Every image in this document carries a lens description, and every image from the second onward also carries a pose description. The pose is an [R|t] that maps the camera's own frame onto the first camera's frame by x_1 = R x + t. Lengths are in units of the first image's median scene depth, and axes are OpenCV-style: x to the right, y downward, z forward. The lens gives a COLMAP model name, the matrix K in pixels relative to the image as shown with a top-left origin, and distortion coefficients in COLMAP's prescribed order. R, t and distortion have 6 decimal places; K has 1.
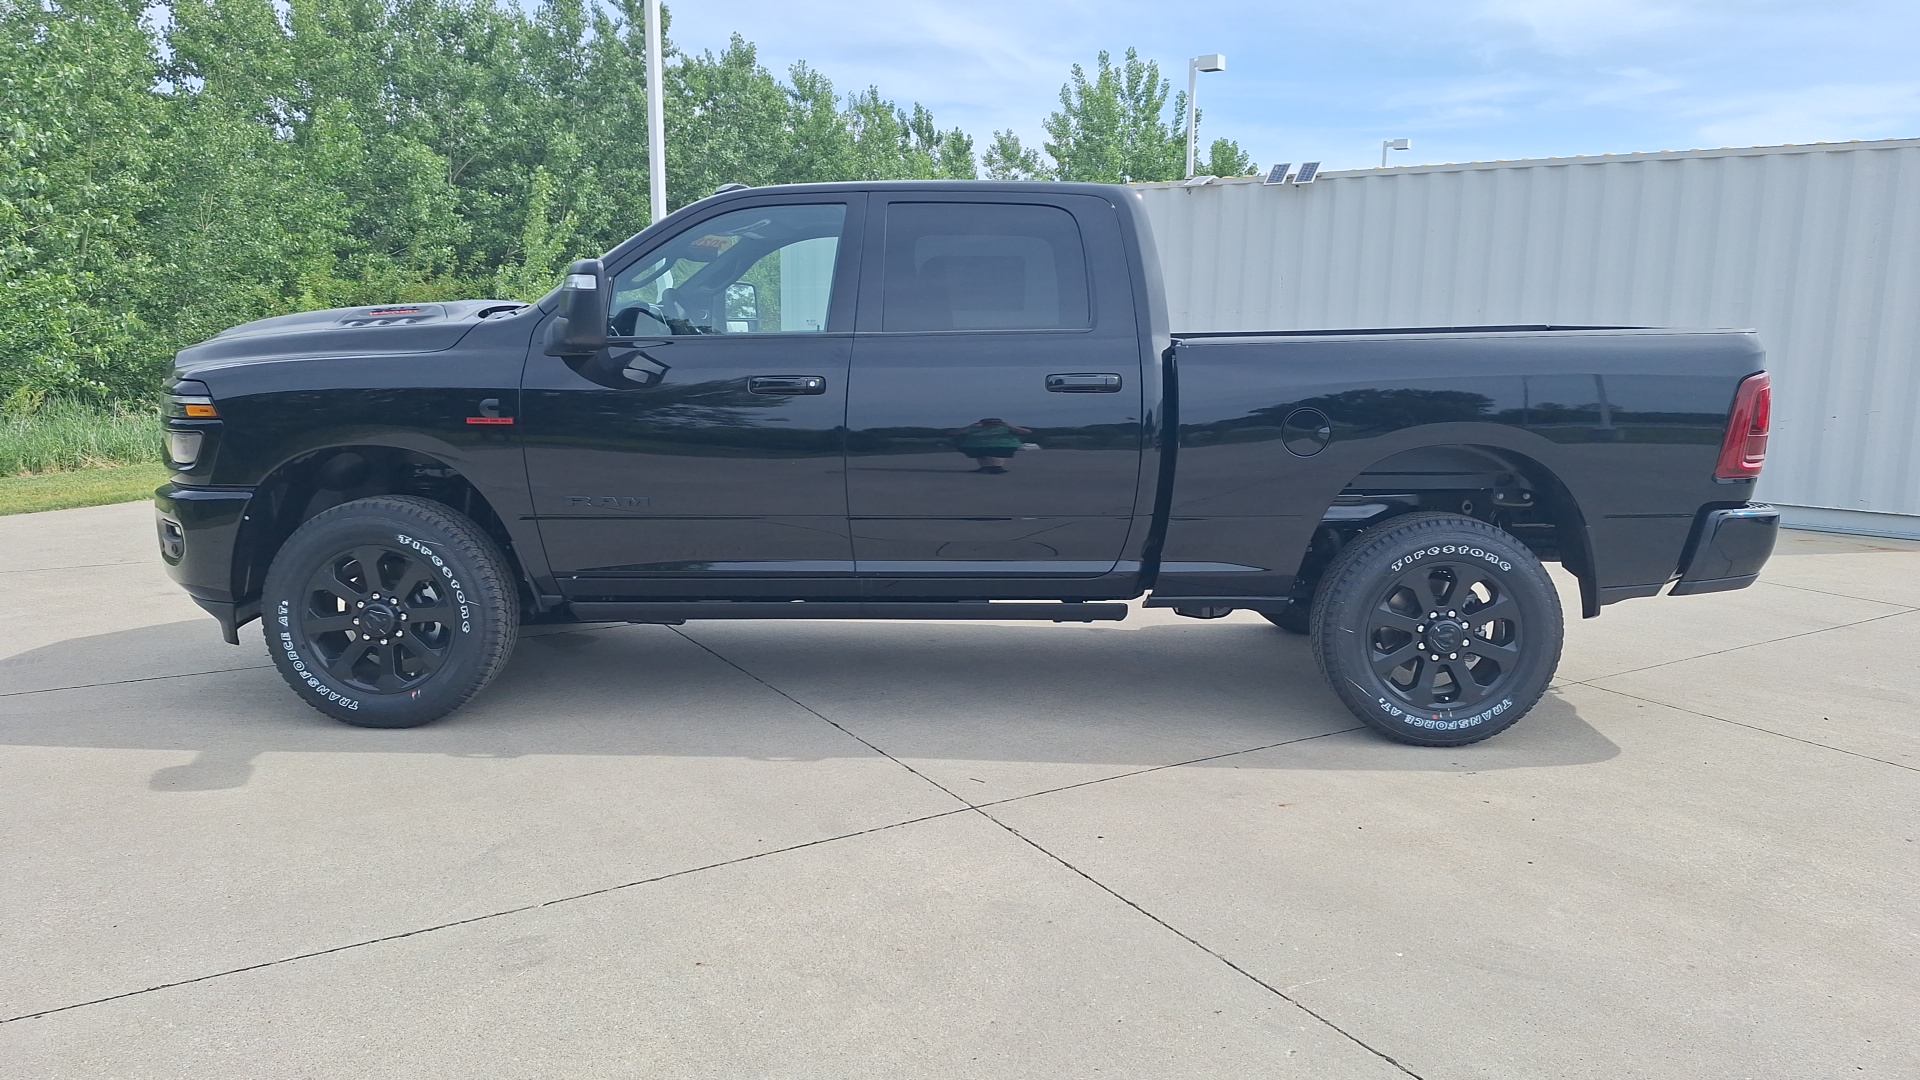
lens RADIAL K [[1337.1, 0, 954.9], [0, 1337.1, 539.9], [0, 0, 1]] dist [0.050614, -0.042516]
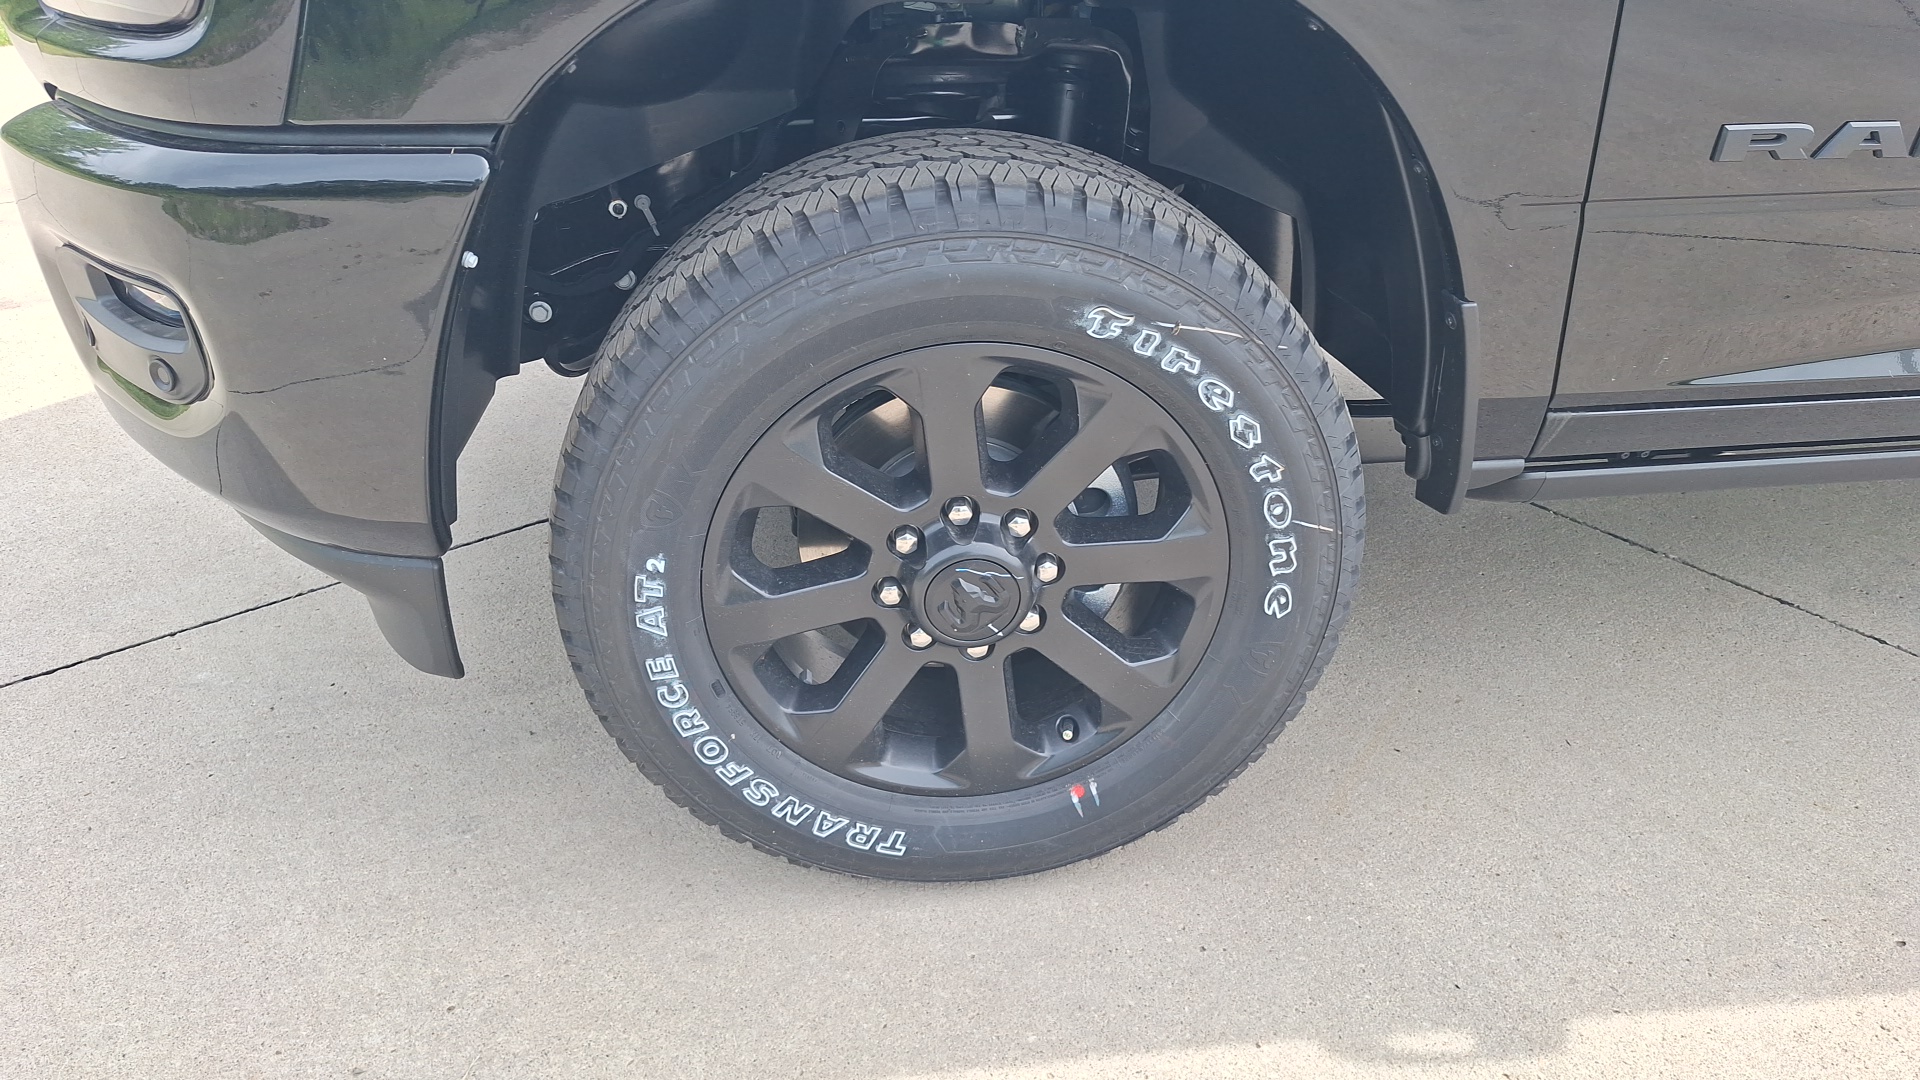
lens RADIAL K [[1337.1, 0, 964.5], [0, 1337.1, 529.0], [0, 0, 1]] dist [0.050614, -0.042516]
pose [[0.990812, -0.067170, 0.117384, -0.463754], [0.023426, 0.940064, 0.340193, -0.051580], [-0.133199, -0.334318, 0.933000, 0.736666]]
